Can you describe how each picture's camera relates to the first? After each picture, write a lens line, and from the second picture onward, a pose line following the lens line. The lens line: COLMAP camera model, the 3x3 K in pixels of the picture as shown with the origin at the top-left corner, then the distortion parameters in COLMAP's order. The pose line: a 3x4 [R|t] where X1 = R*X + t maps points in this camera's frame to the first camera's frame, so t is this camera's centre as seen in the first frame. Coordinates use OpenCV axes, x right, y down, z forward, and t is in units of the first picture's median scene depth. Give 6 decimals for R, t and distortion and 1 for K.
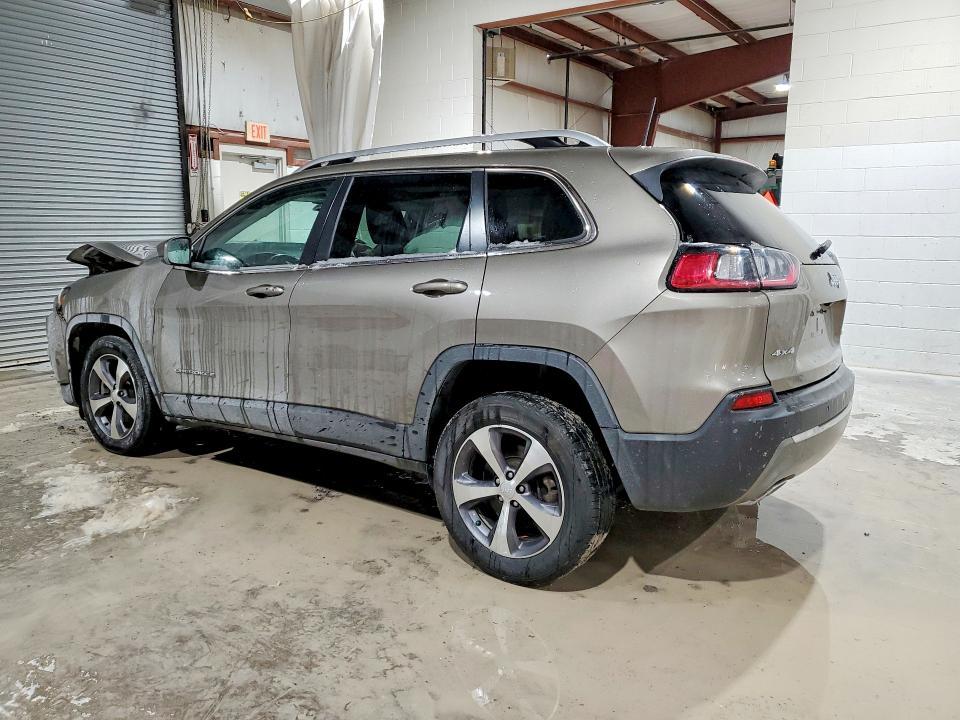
lens RADIAL K [[755.1, 0, 474.7], [0, 755.1, 364.0], [0, 0, 1]] dist [0.014244, -0.002097]
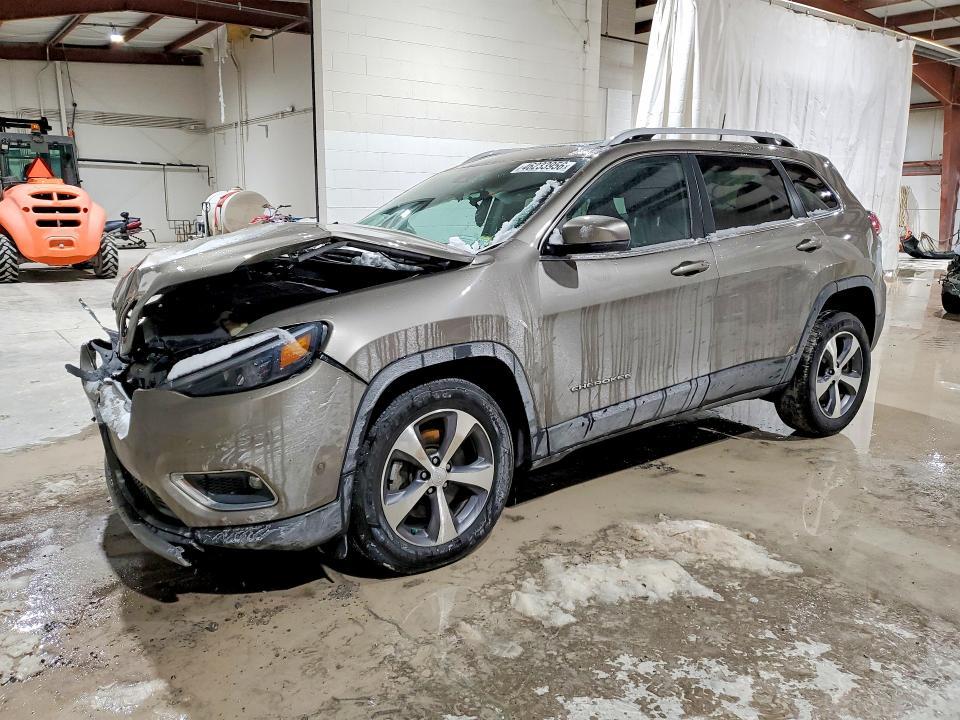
lens RADIAL K [[755.1, 0, 472.7], [0, 755.1, 354.9], [0, 0, 1]] dist [0.014244, -0.002097]
pose [[0.308528, -0.193274, 0.931373, -1.202205], [0.171299, 0.974421, 0.145463, -0.164726], [-0.935664, 0.114664, 0.333744, 0.884702]]
